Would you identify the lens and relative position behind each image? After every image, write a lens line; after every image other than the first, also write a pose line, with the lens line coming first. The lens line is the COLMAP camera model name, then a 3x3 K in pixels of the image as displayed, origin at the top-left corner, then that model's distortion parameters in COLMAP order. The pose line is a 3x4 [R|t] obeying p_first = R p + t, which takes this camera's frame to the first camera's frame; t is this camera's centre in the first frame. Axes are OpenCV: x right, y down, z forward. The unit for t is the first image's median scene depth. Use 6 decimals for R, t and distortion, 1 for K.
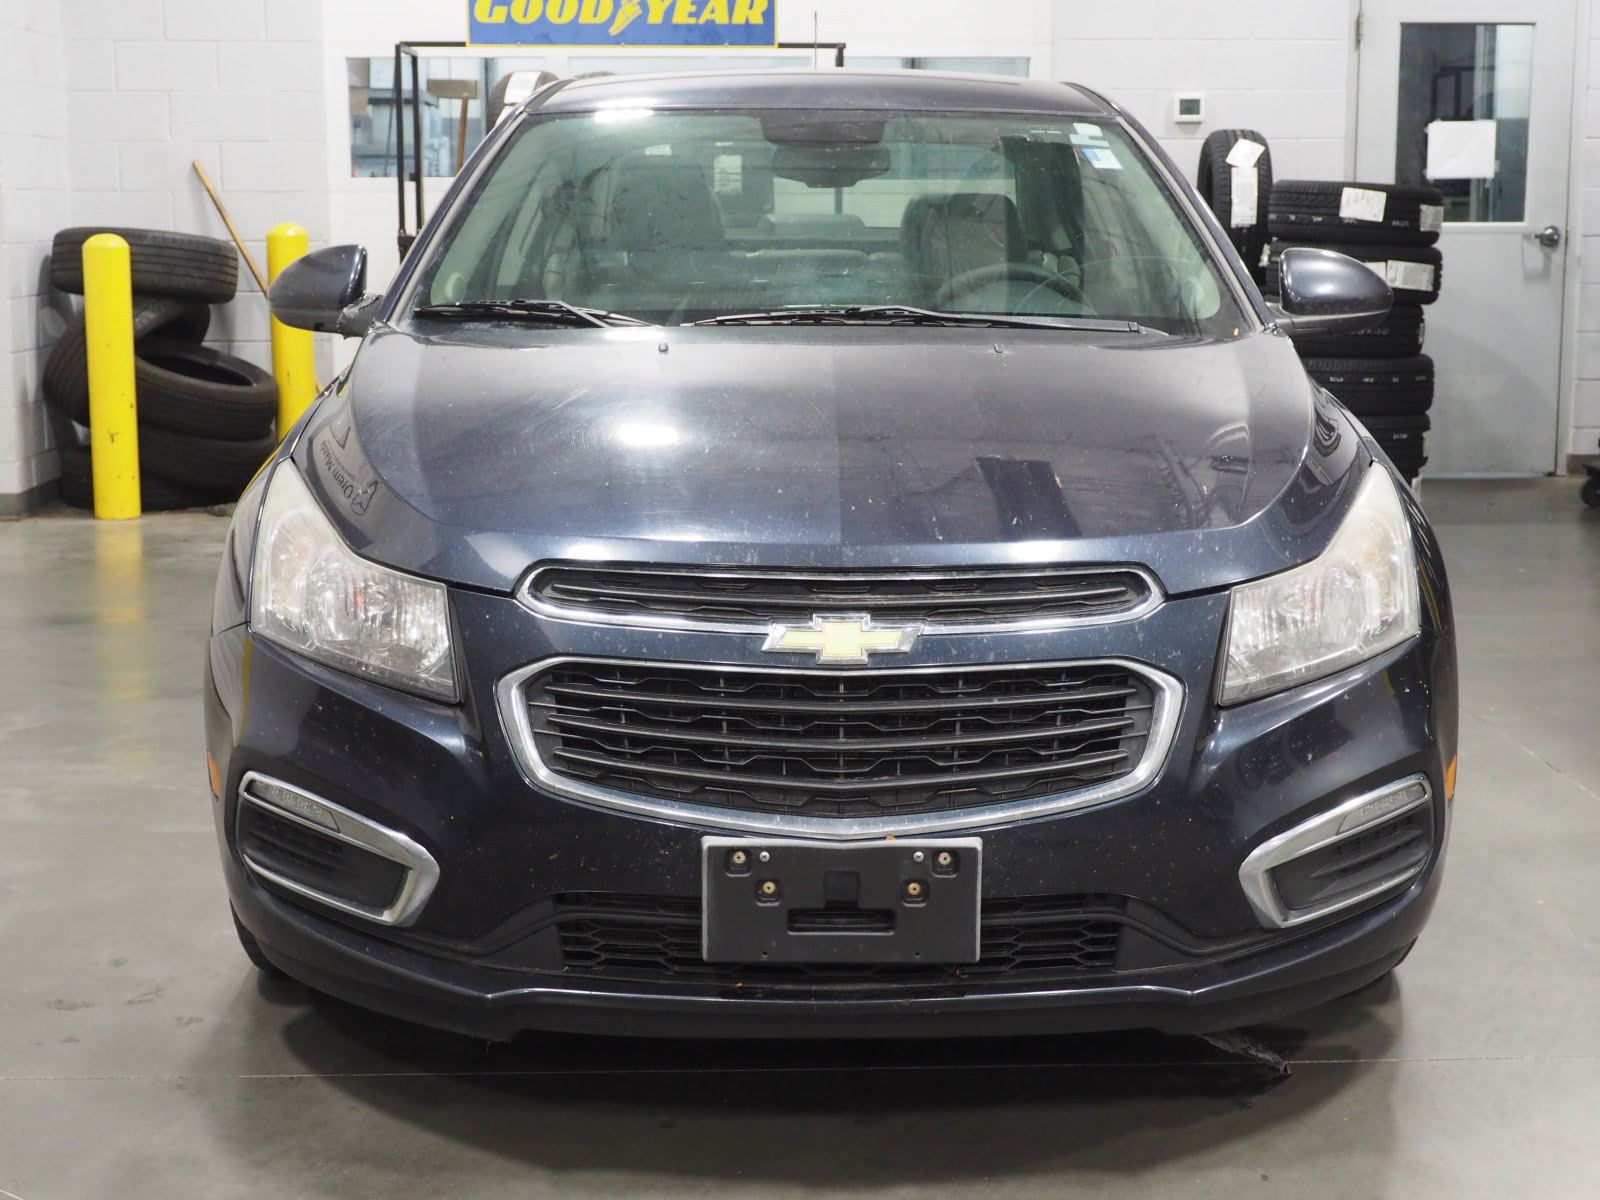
lens RADIAL K [[2321.6, 0, 800.7], [0, 2321.6, 597.8], [0, 0, 1]] dist [-0.012826, 0.000000]
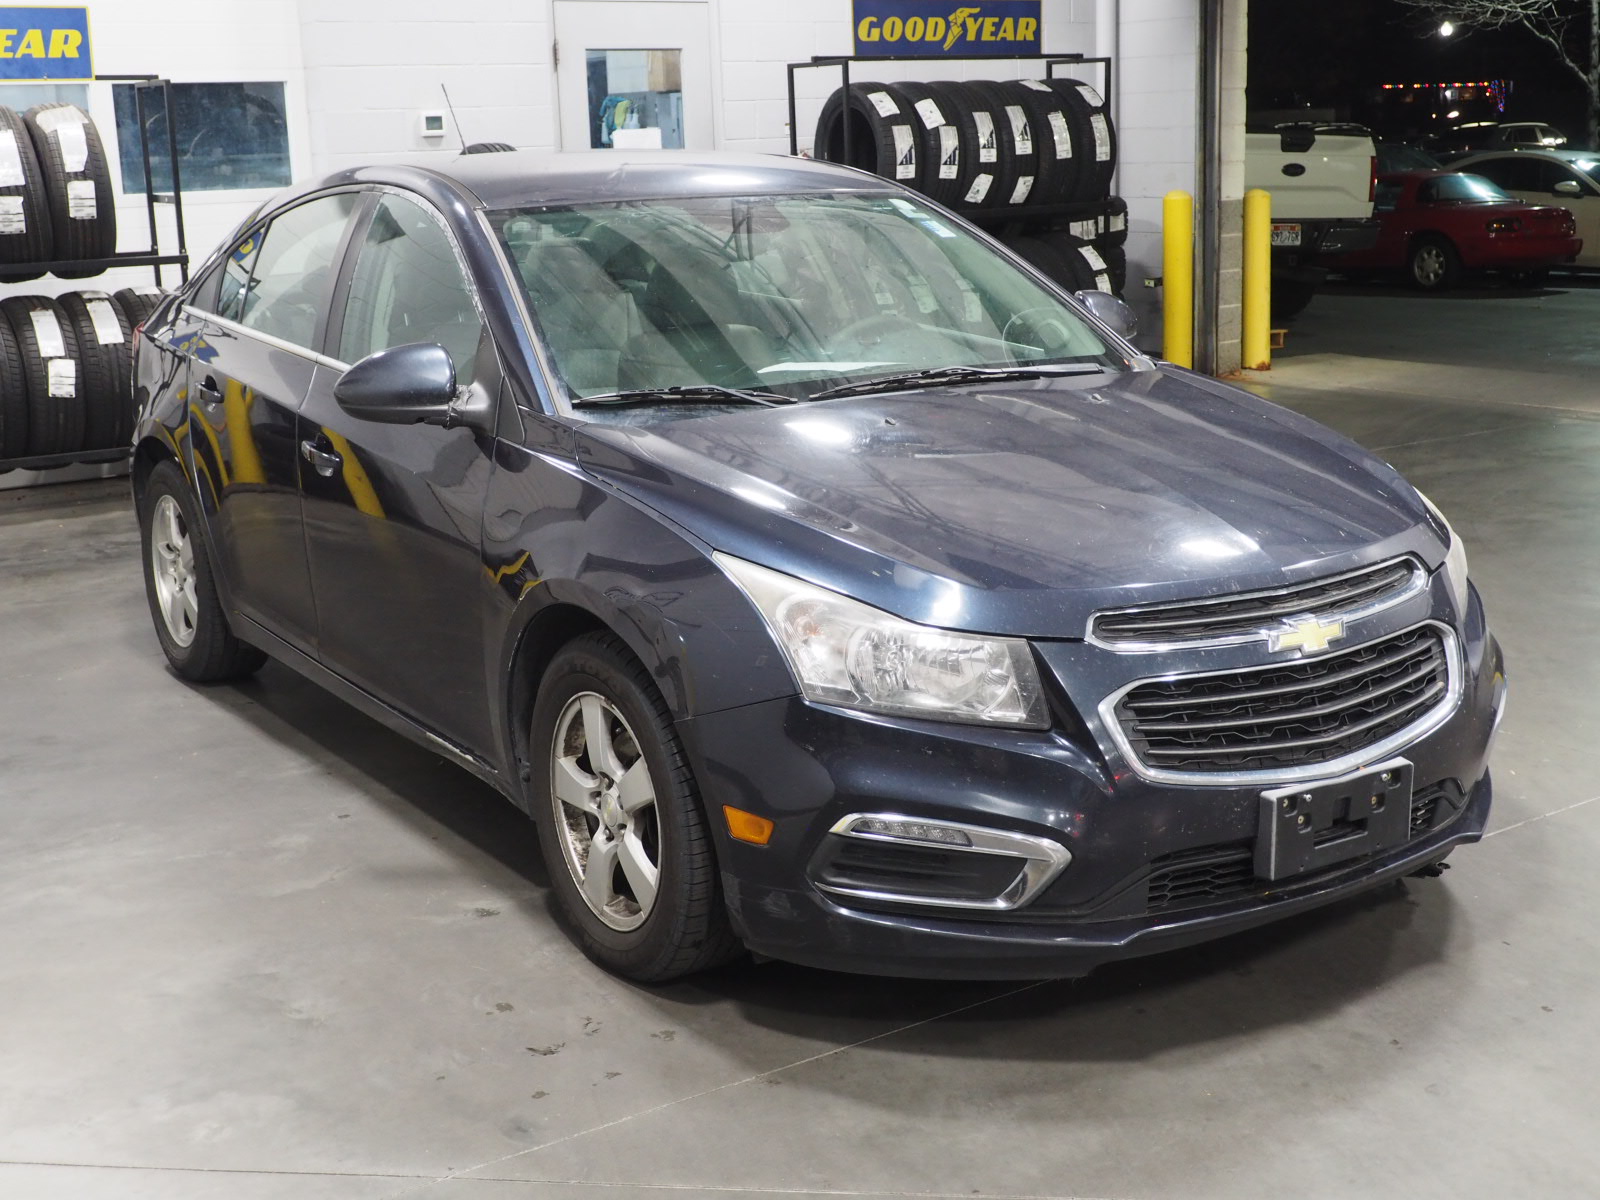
lens RADIAL K [[1985.9, 0, 800.2], [0, 1985.9, 601.2], [0, 0, 1]] dist [-0.016395, 0.000000]
pose [[0.850771, -0.142719, 0.505787, -0.825750], [0.114593, 0.989640, 0.086496, -0.138090], [-0.512891, -0.015629, 0.858311, 0.127101]]
